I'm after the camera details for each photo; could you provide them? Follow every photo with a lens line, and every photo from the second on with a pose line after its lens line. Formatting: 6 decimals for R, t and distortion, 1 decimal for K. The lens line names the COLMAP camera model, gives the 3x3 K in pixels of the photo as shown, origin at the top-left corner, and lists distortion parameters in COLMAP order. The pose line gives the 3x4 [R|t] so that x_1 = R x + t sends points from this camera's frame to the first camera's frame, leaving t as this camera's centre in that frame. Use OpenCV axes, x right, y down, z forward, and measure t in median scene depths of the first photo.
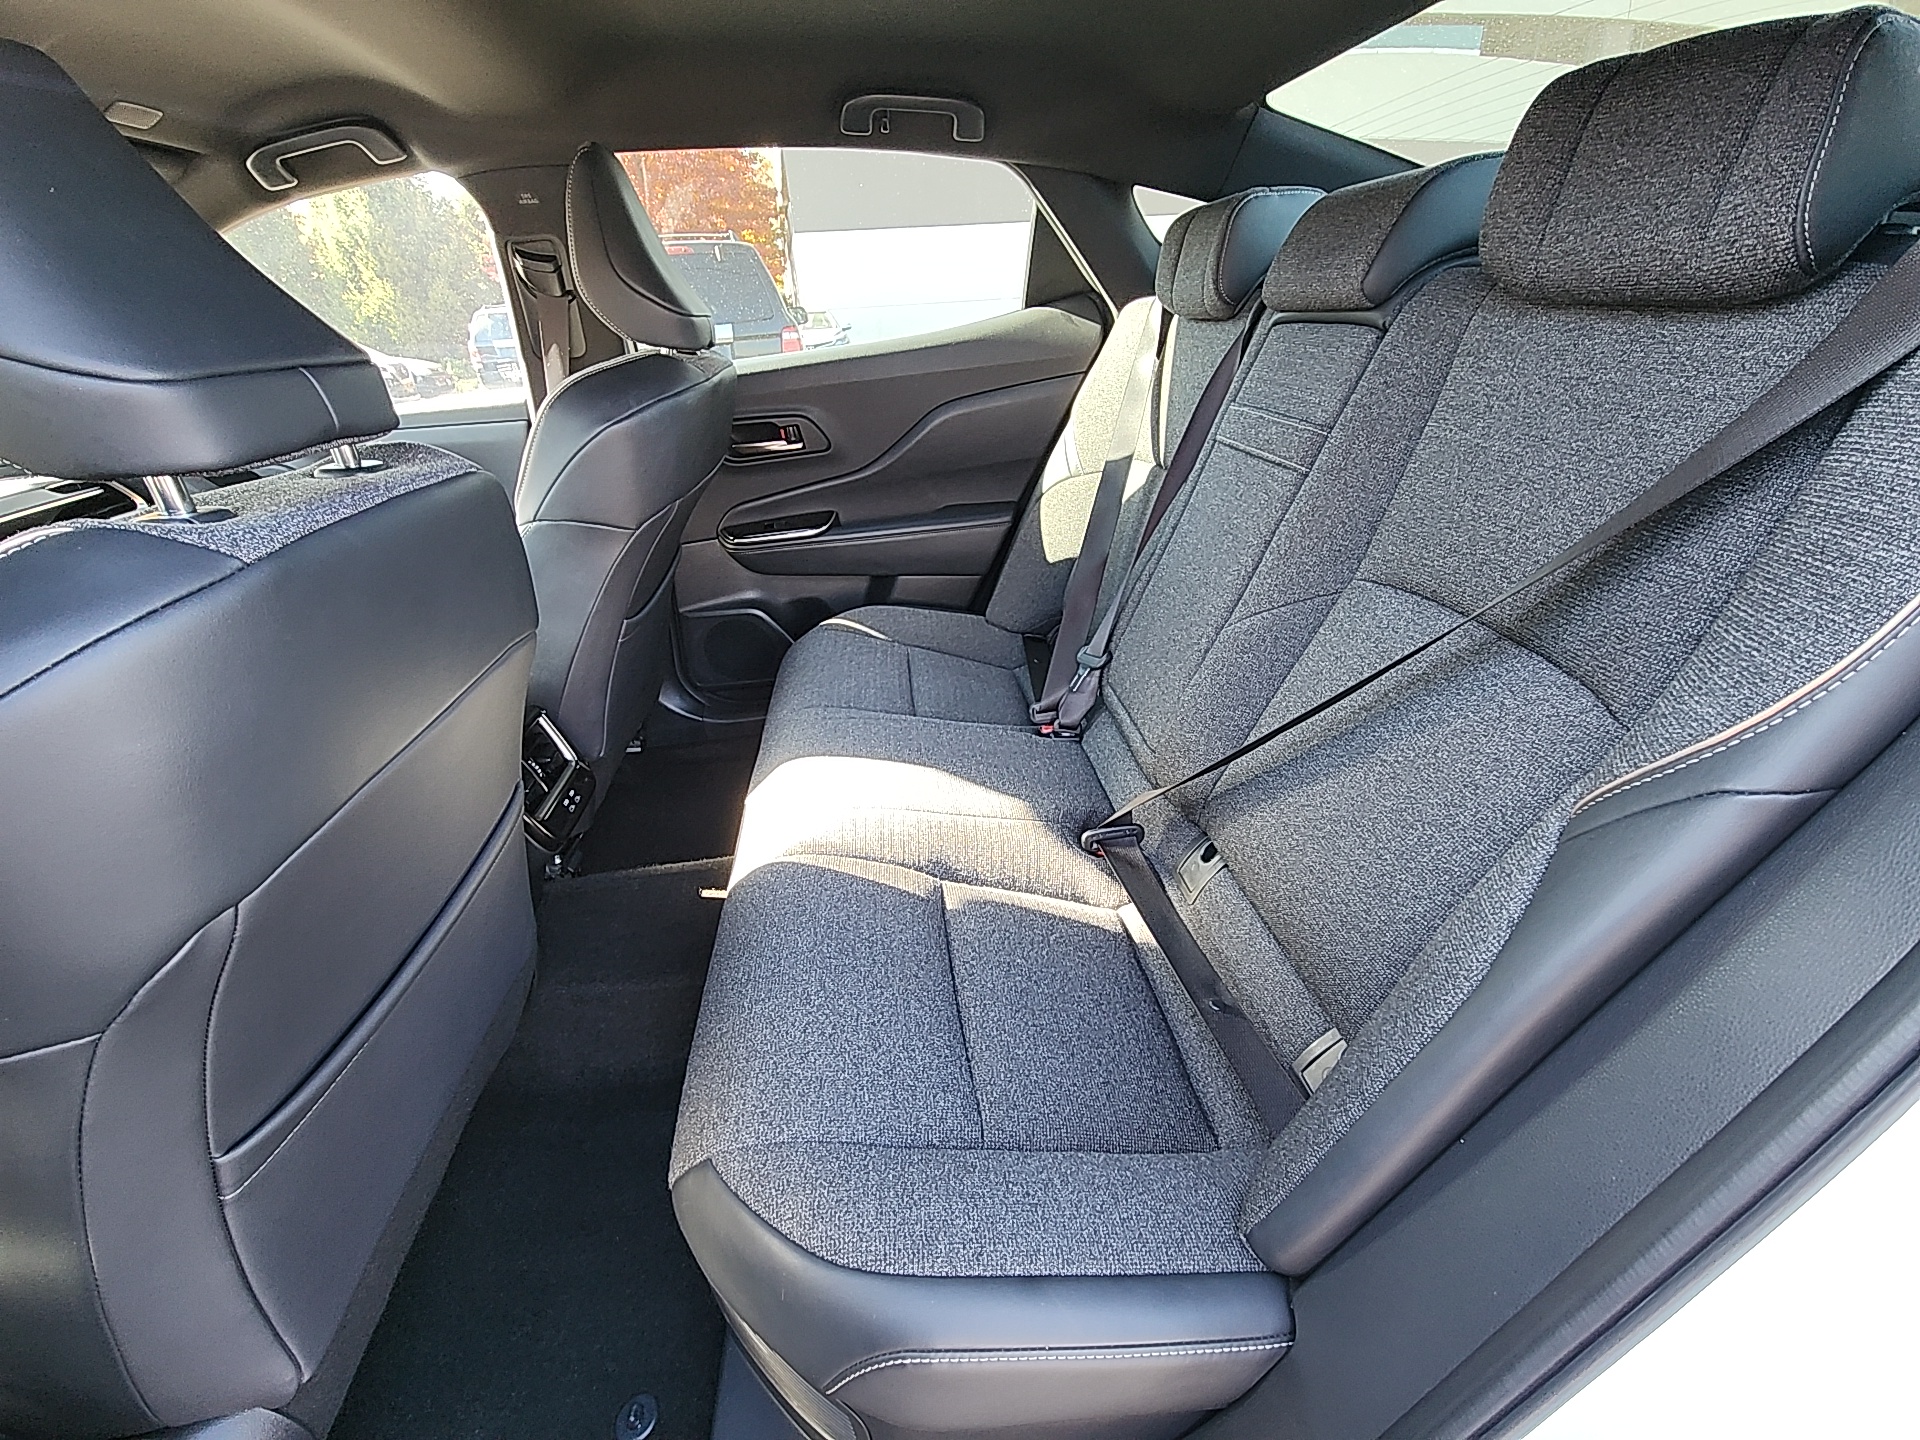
lens RADIAL K [[782.5, 0, 956.9], [0, 782.5, 728.0], [0, 0, 1]] dist [-0.001889, -0.000170]
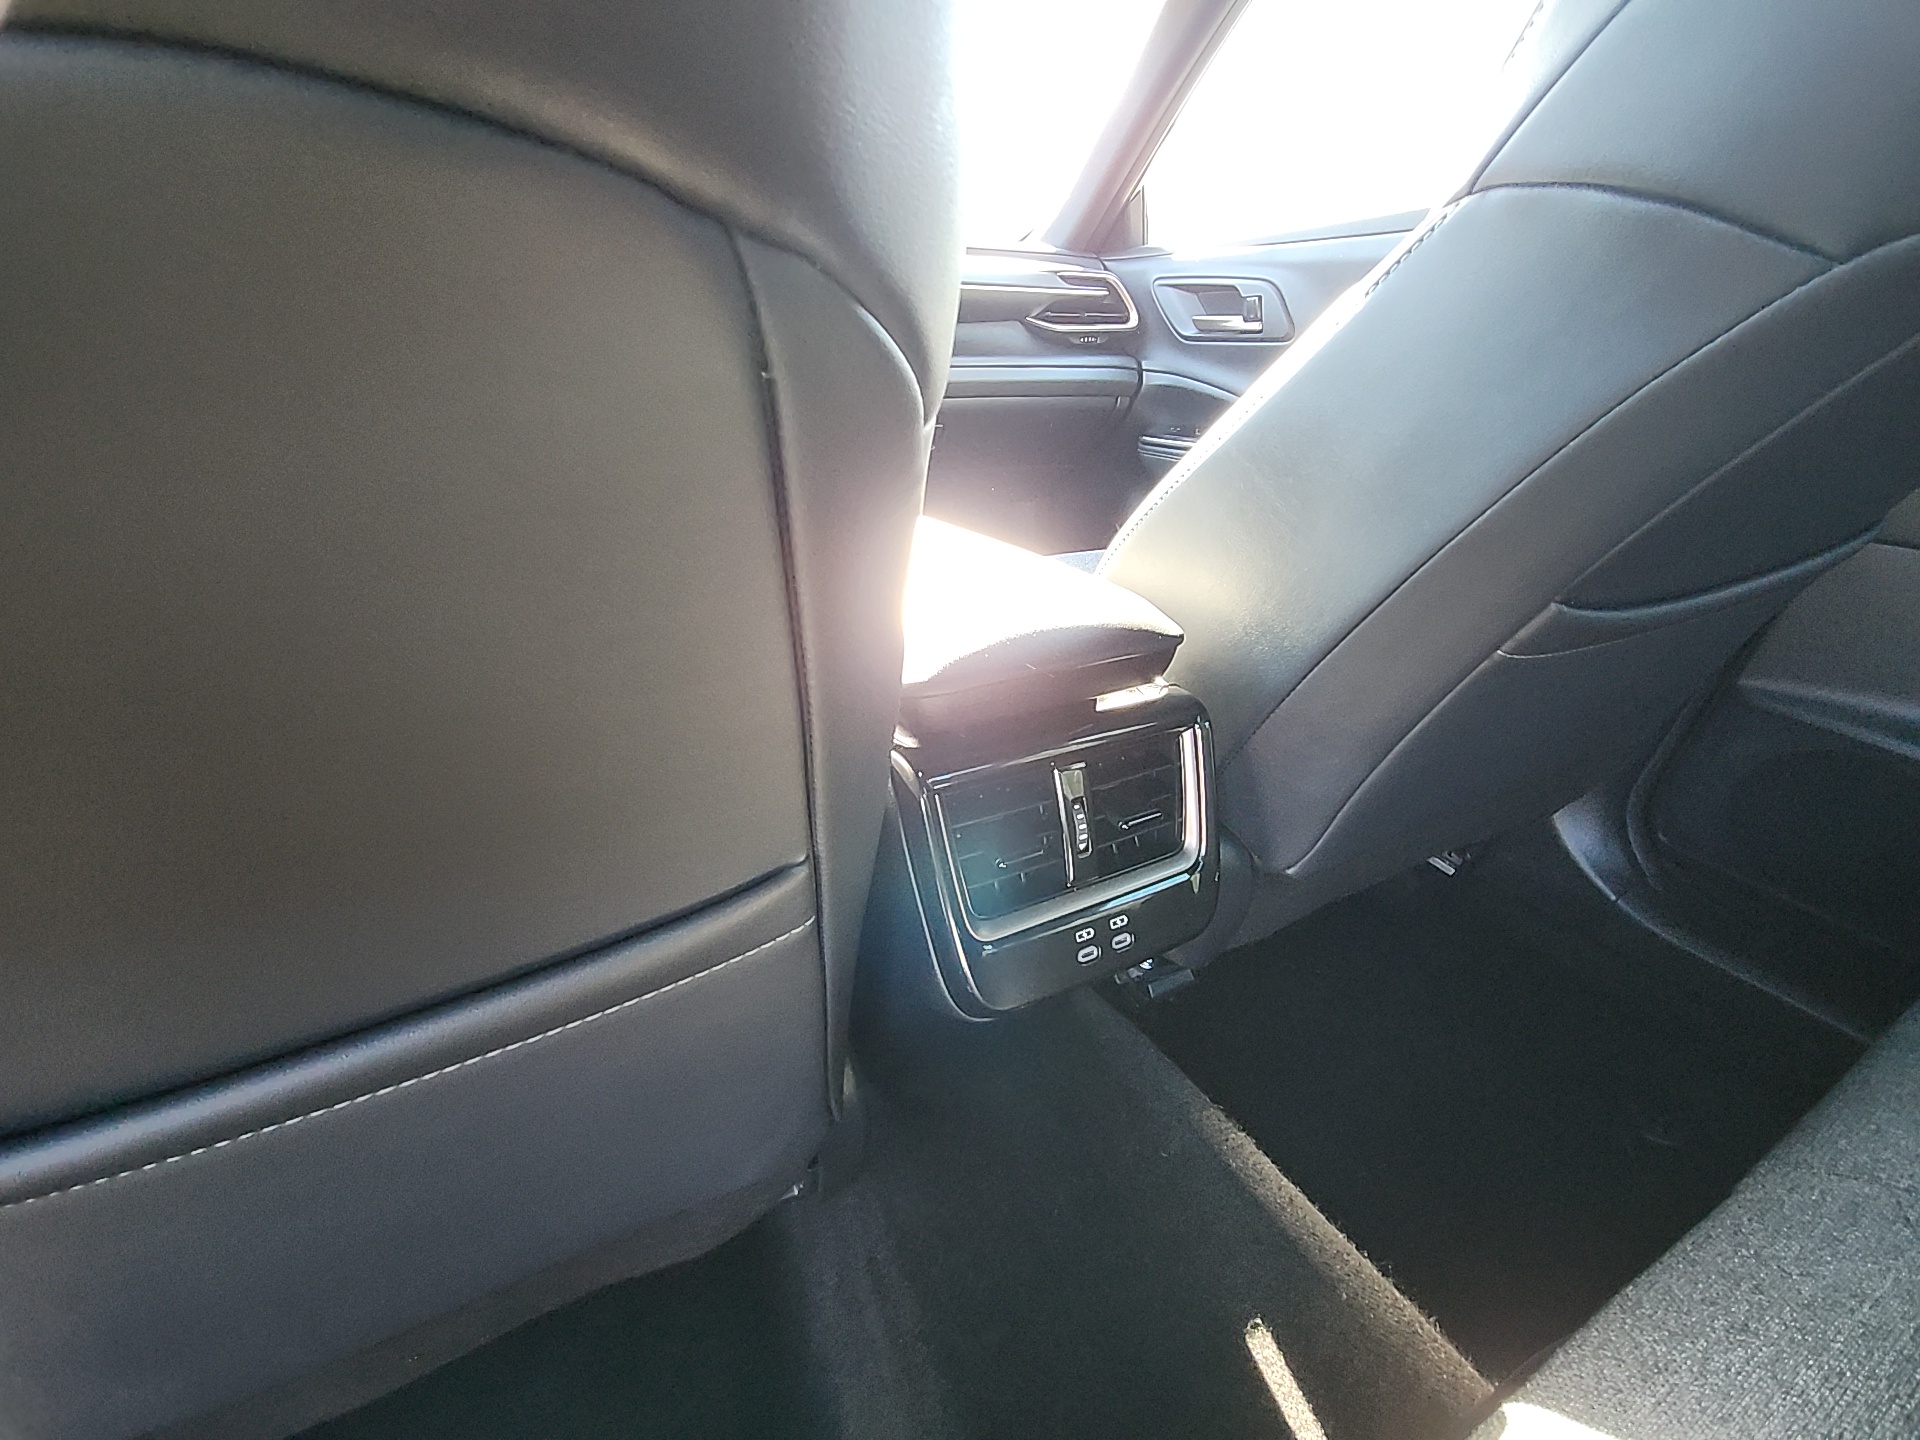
lens RADIAL K [[782.5, 0, 956.9], [0, 782.5, 728.0], [0, 0, 1]] dist [-0.001889, -0.000170]
pose [[0.364555, 0.480732, -0.797494, -0.231341], [-0.473339, 0.833200, 0.285880, -0.069488], [0.801904, 0.273266, 0.531296, 0.640777]]
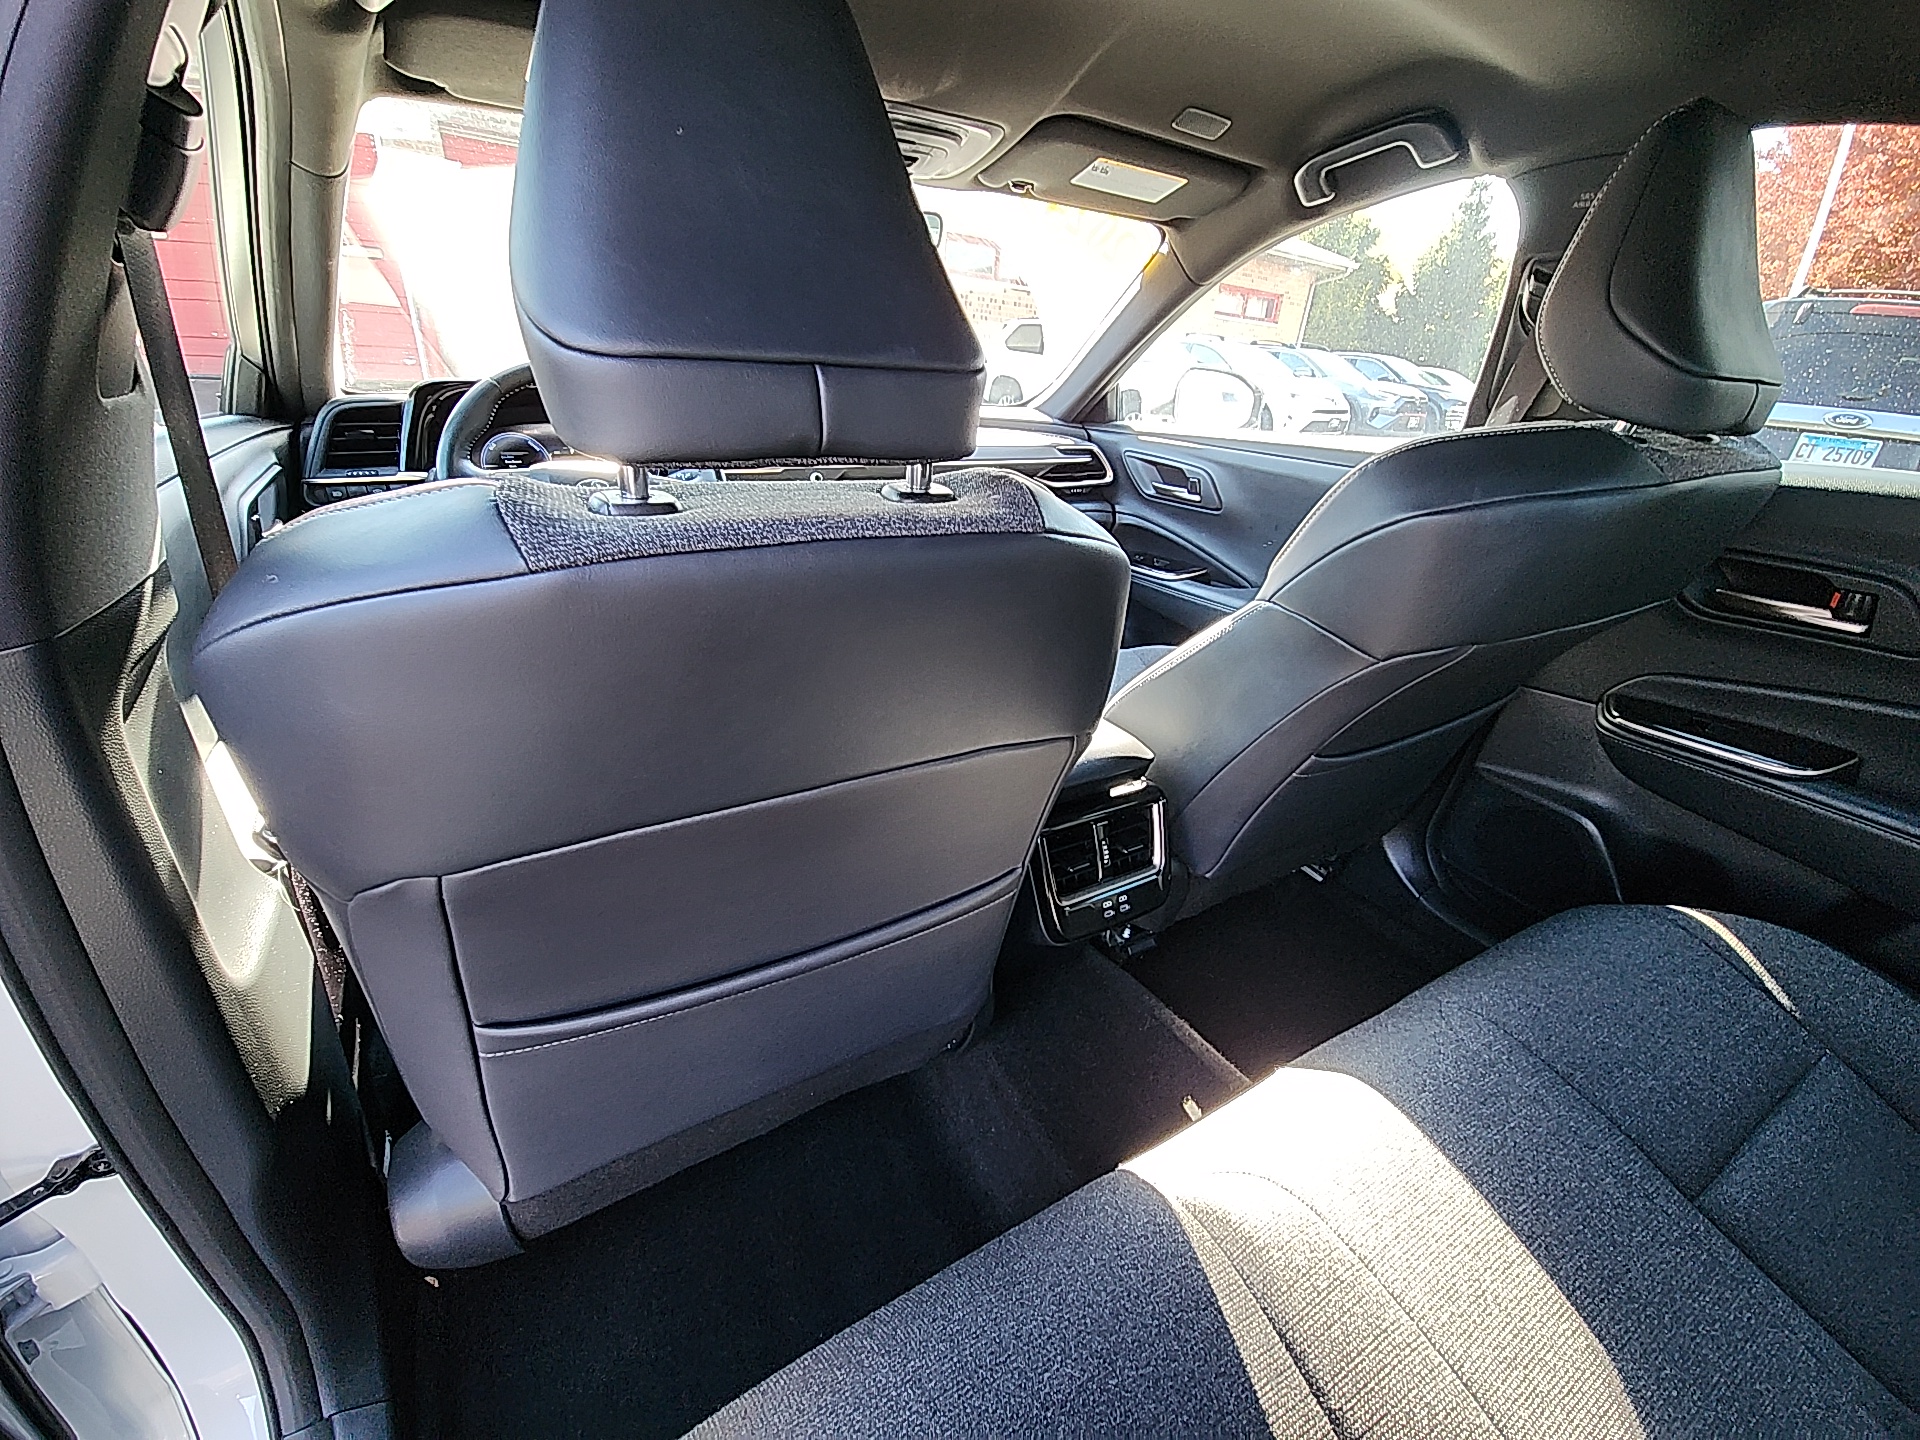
lens RADIAL K [[782.5, 0, 956.9], [0, 782.5, 728.0], [0, 0, 1]] dist [-0.001889, -0.000170]
pose [[0.405723, 0.466034, -0.786258, 0.007747], [-0.495984, 0.834825, 0.238885, -0.166790], [0.767717, 0.293050, 0.569853, 0.308348]]
